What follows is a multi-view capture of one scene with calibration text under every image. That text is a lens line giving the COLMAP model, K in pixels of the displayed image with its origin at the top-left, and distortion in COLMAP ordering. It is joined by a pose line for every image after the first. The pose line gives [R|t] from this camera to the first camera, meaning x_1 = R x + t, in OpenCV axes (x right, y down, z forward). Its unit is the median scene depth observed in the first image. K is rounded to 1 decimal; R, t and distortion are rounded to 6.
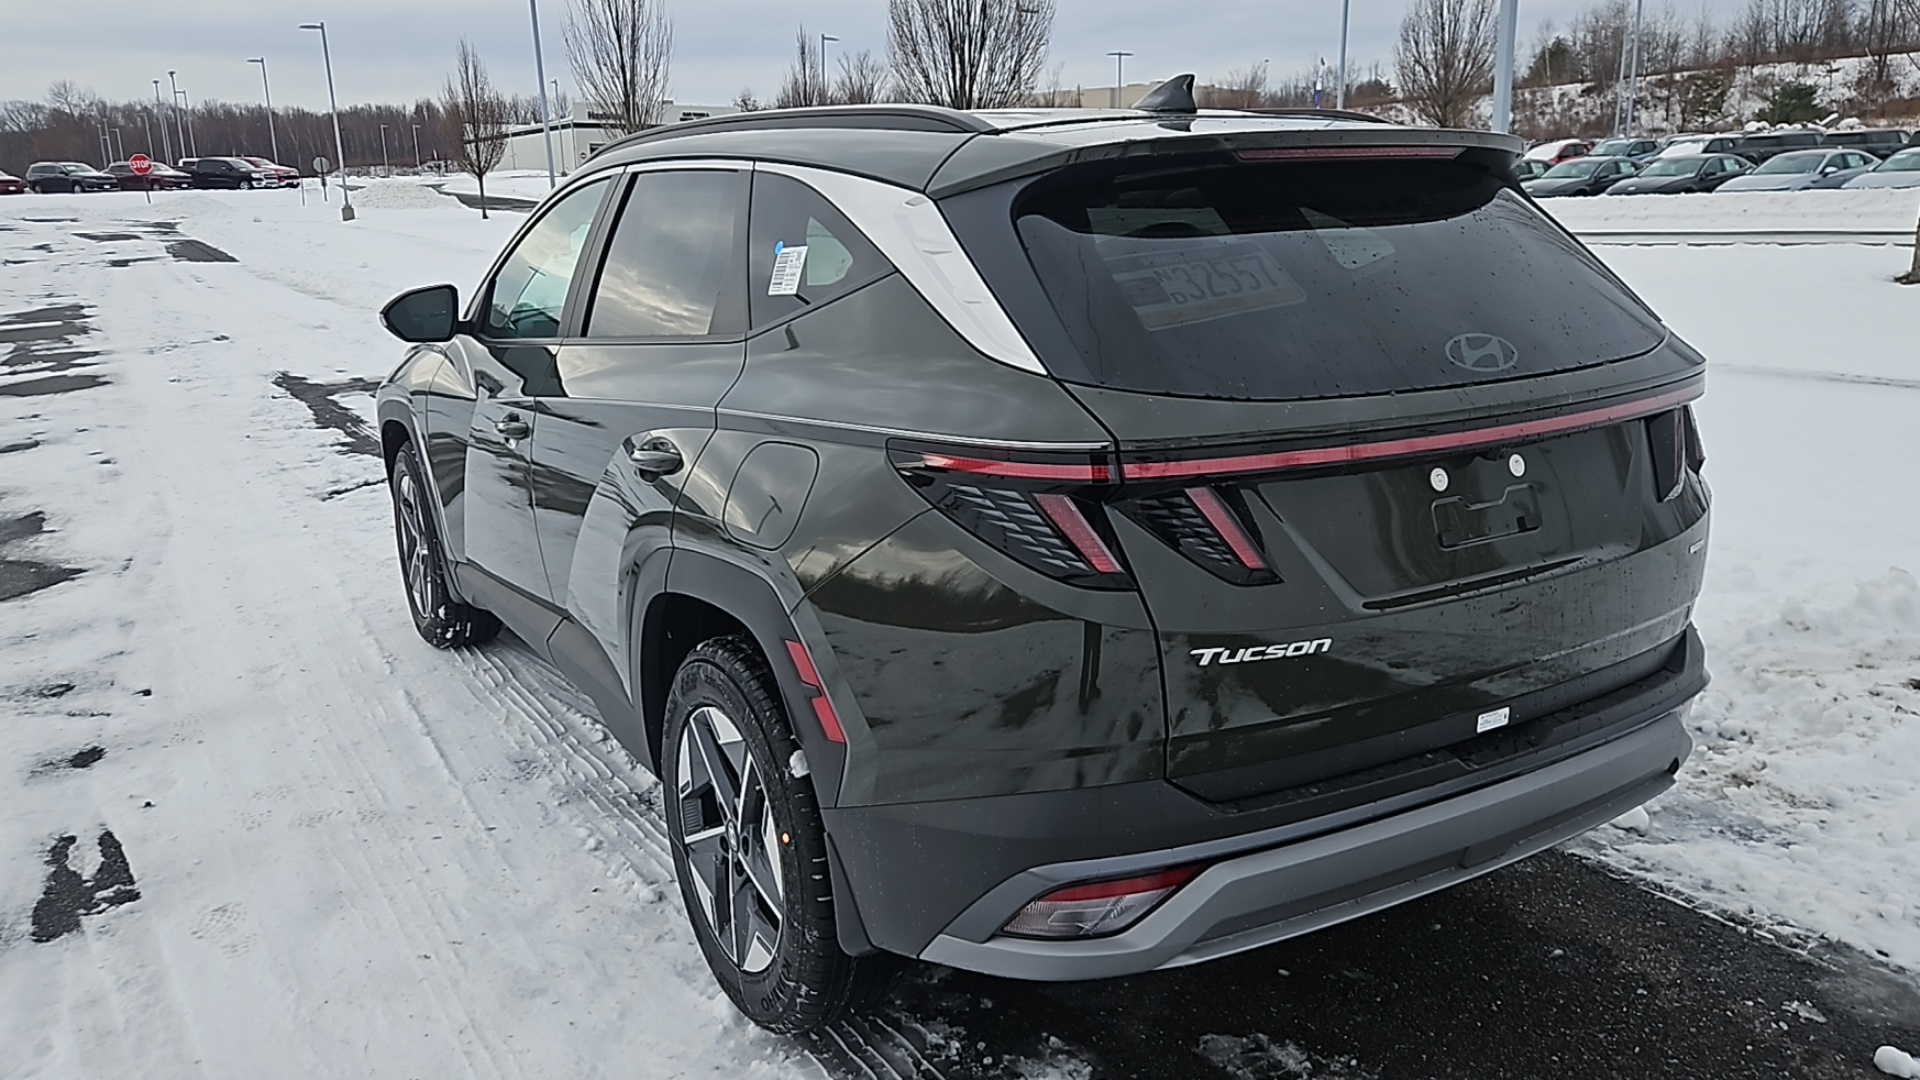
lens RADIAL K [[1418.0, 0, 954.6], [0, 1418.0, 541.2], [0, 0, 1]] dist [0.097455, -0.092503]
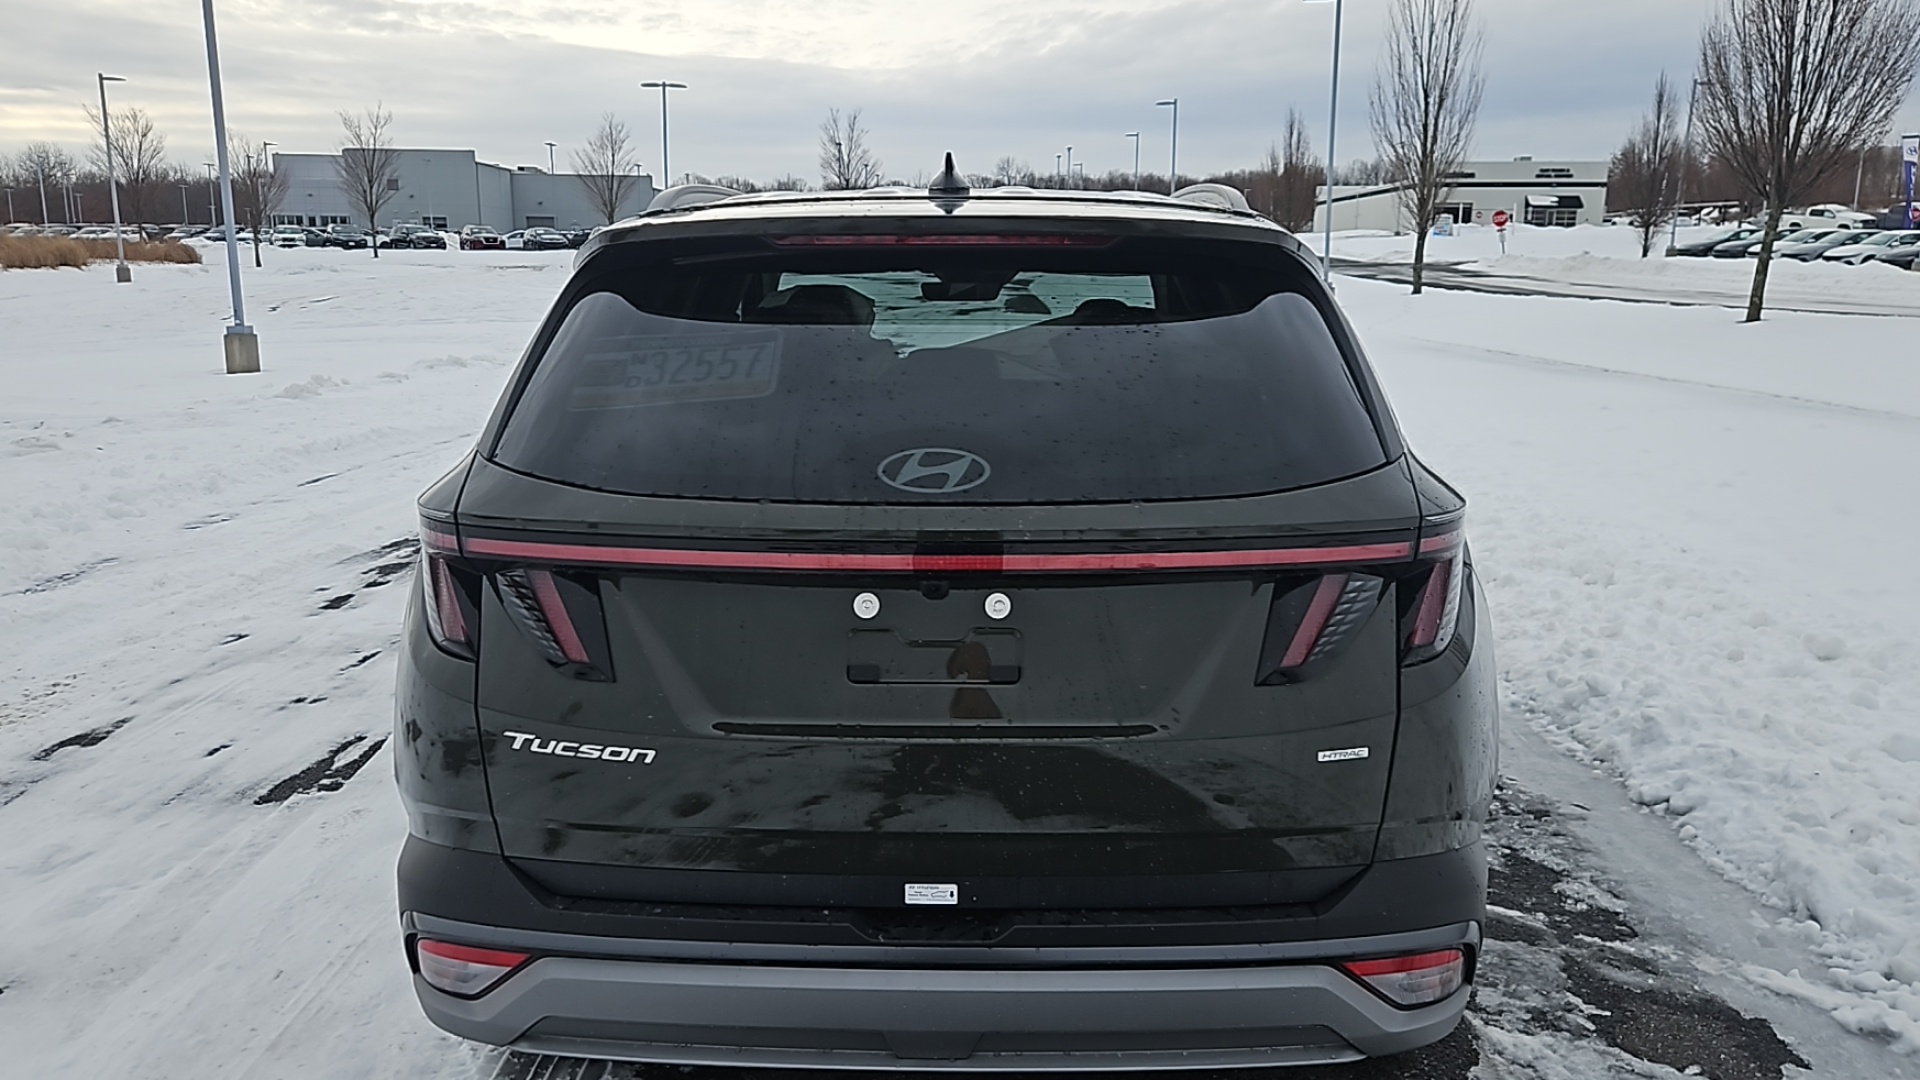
lens RADIAL K [[1418.0, 0, 954.6], [0, 1418.0, 541.2], [0, 0, 1]] dist [0.097455, -0.092503]
pose [[0.835426, 0.128090, -0.534469, 0.723888], [-0.148536, 0.988895, 0.004821, -0.081261], [0.529151, 0.075360, 0.845174, 0.235858]]
